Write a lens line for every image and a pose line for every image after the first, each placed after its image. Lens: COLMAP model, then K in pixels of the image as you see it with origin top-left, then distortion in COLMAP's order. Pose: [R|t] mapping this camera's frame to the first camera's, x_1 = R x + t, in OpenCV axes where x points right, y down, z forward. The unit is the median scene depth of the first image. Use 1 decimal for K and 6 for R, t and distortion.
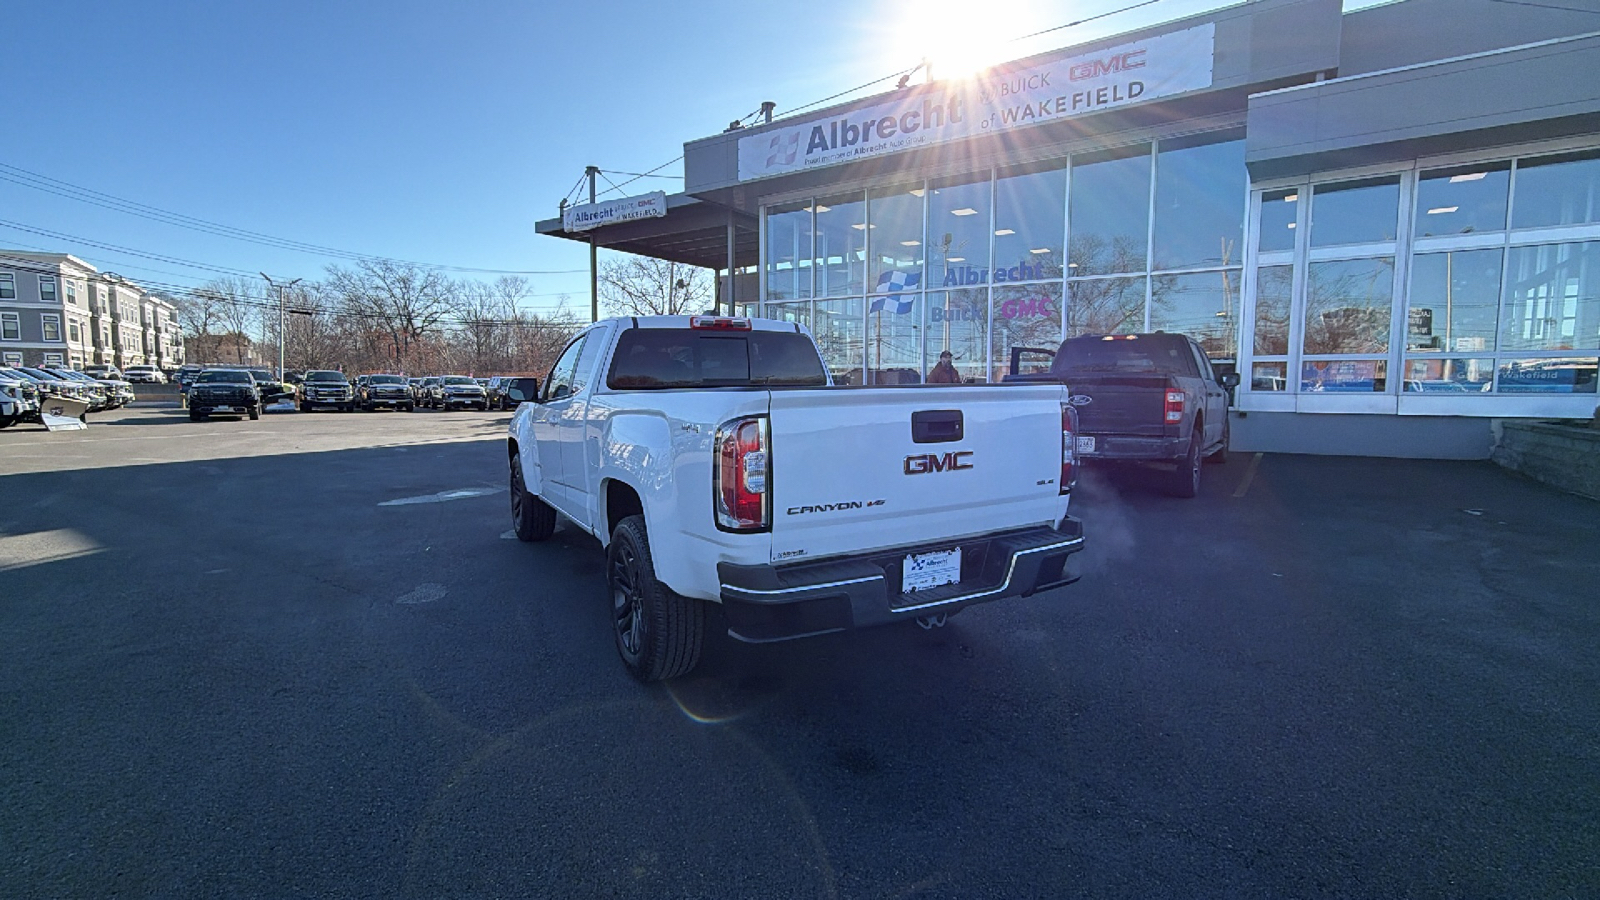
lens RADIAL K [[728.2, 0, 799.7], [0, 728.2, 450.9], [0, 0, 1]] dist [0.001330, -0.001193]
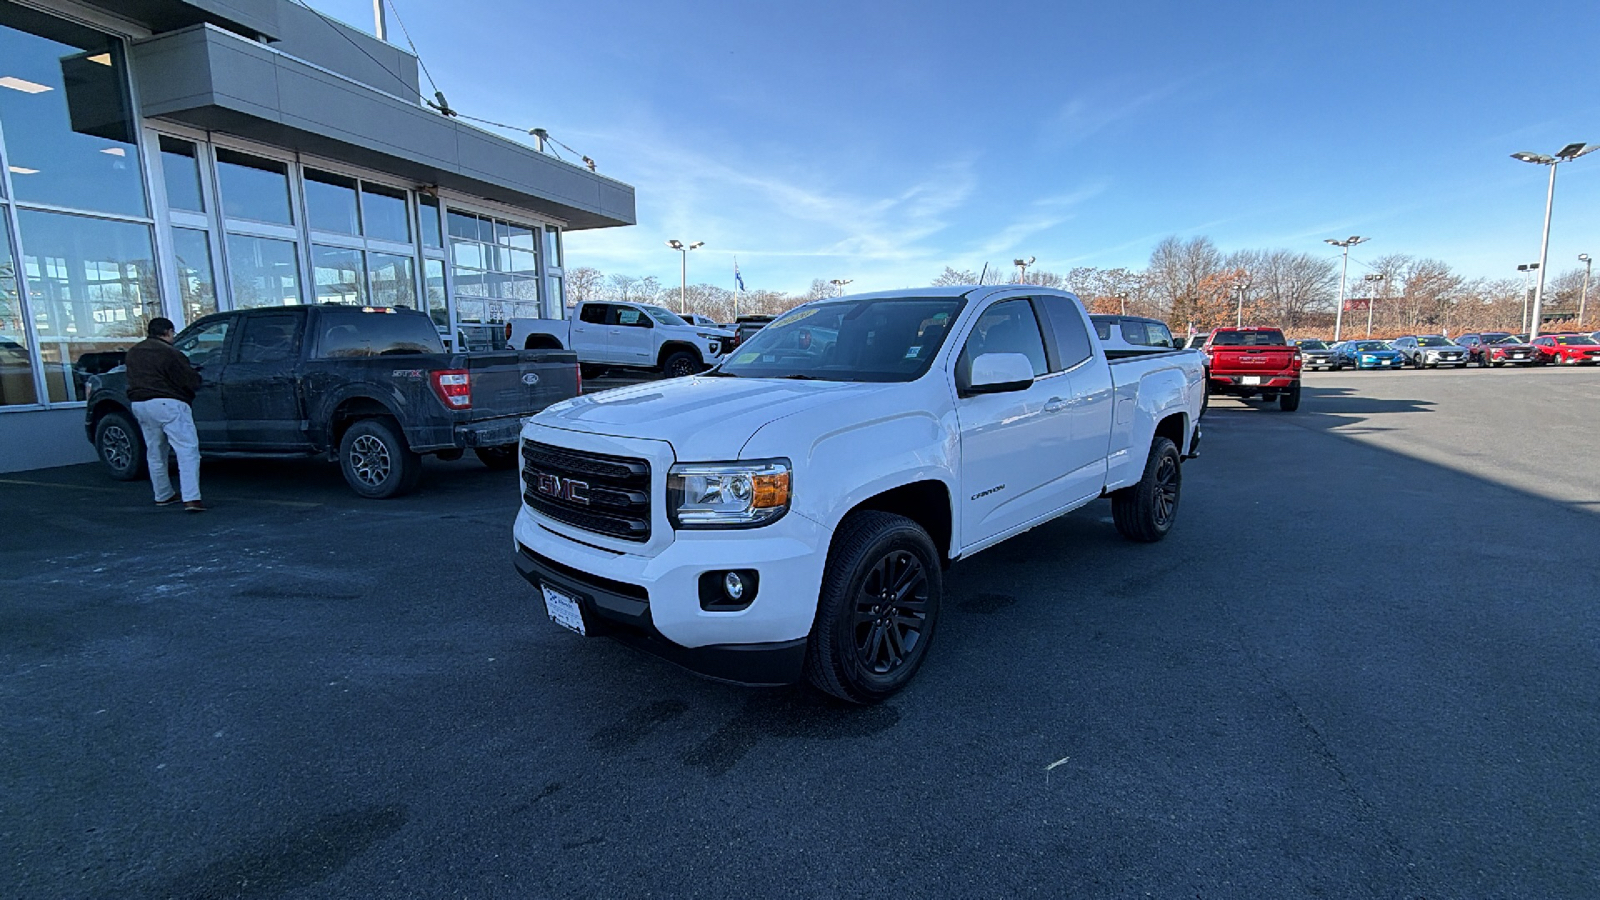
lens RADIAL K [[728.2, 0, 803.4], [0, 728.2, 448.8], [0, 0, 1]] dist [0.001330, -0.001193]
pose [[-0.287447, -0.127244, 0.949307, -0.275080], [0.111163, 0.980006, 0.165019, -0.042136], [-0.951324, 0.152962, -0.267555, 0.400243]]
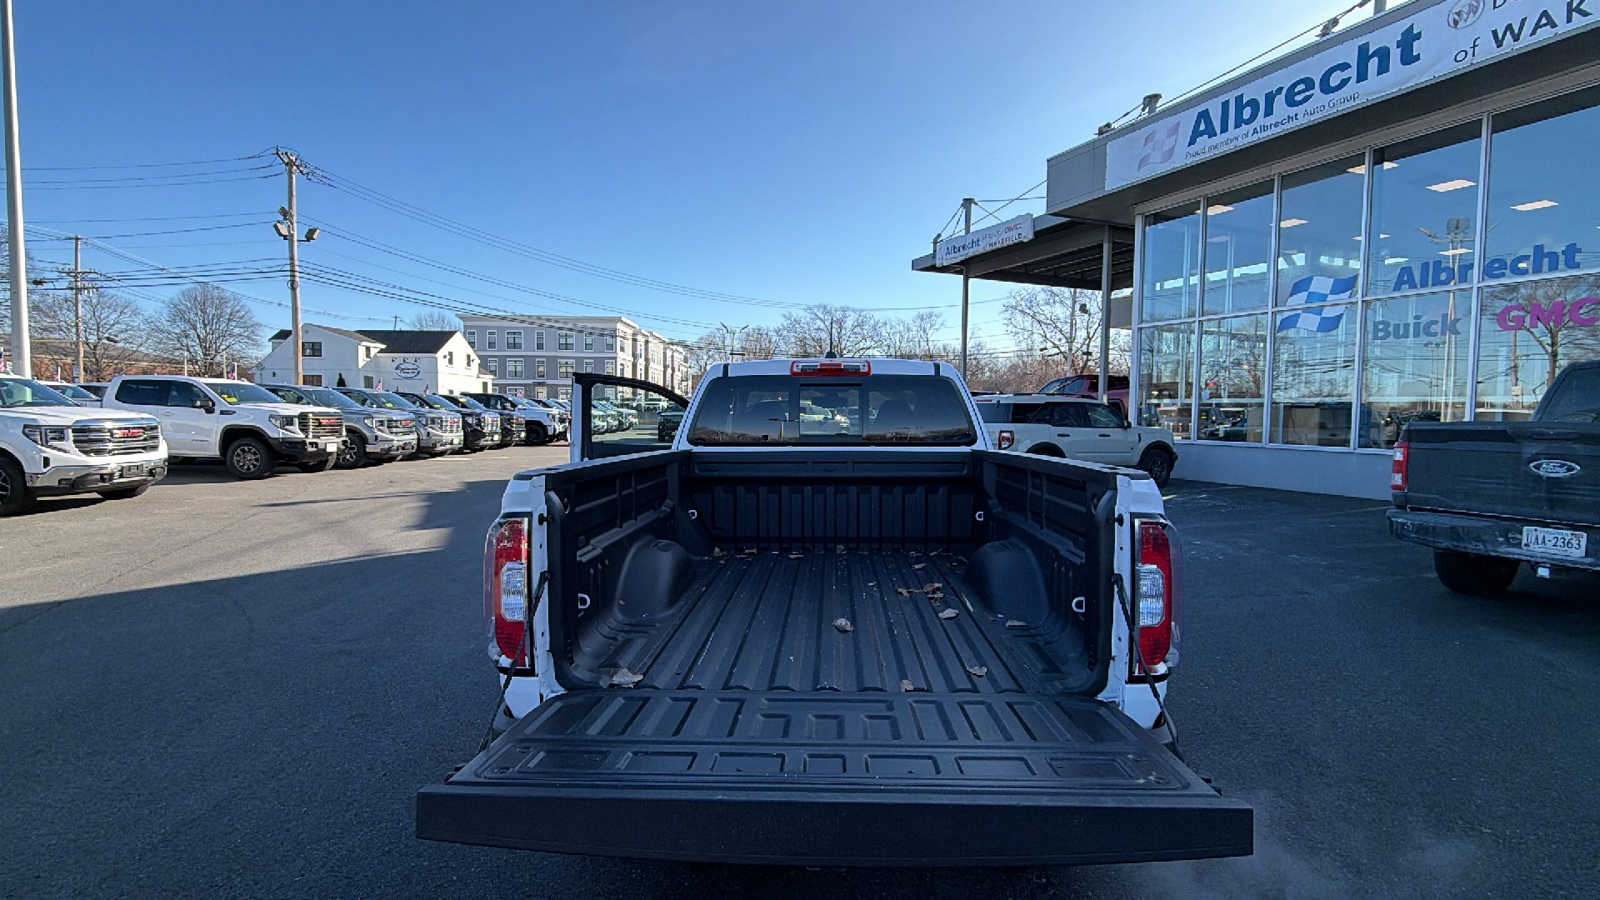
lens RADIAL K [[728.2, 0, 799.0], [0, 728.2, 449.9], [0, 0, 1]] dist [0.001330, -0.001193]
pose [[0.847092, 0.036039, -0.530223, 0.075714], [-0.057581, 0.998049, -0.024155, -0.014846], [0.528318, 0.050993, 0.847514, 0.071467]]
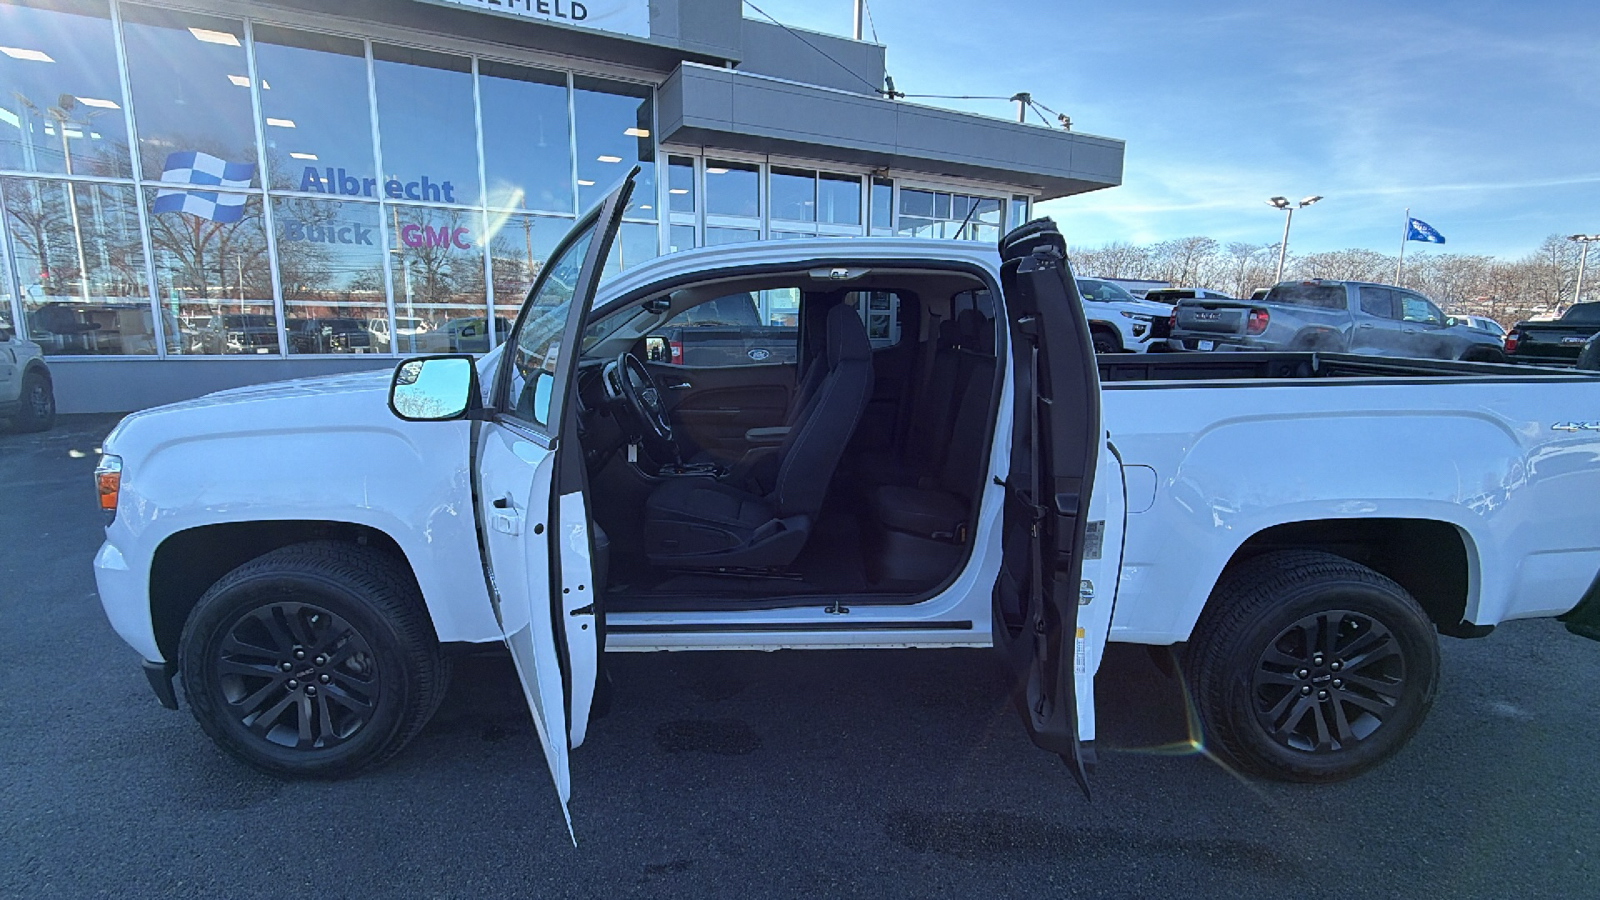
lens RADIAL K [[728.2, 0, 803.7], [0, 728.2, 449.9], [0, 0, 1]] dist [0.001330, -0.001193]
pose [[0.474764, -0.143719, 0.868299, -0.193238], [0.073416, 0.989606, 0.123655, -0.025480], [-0.877046, 0.005040, 0.480381, 0.205671]]
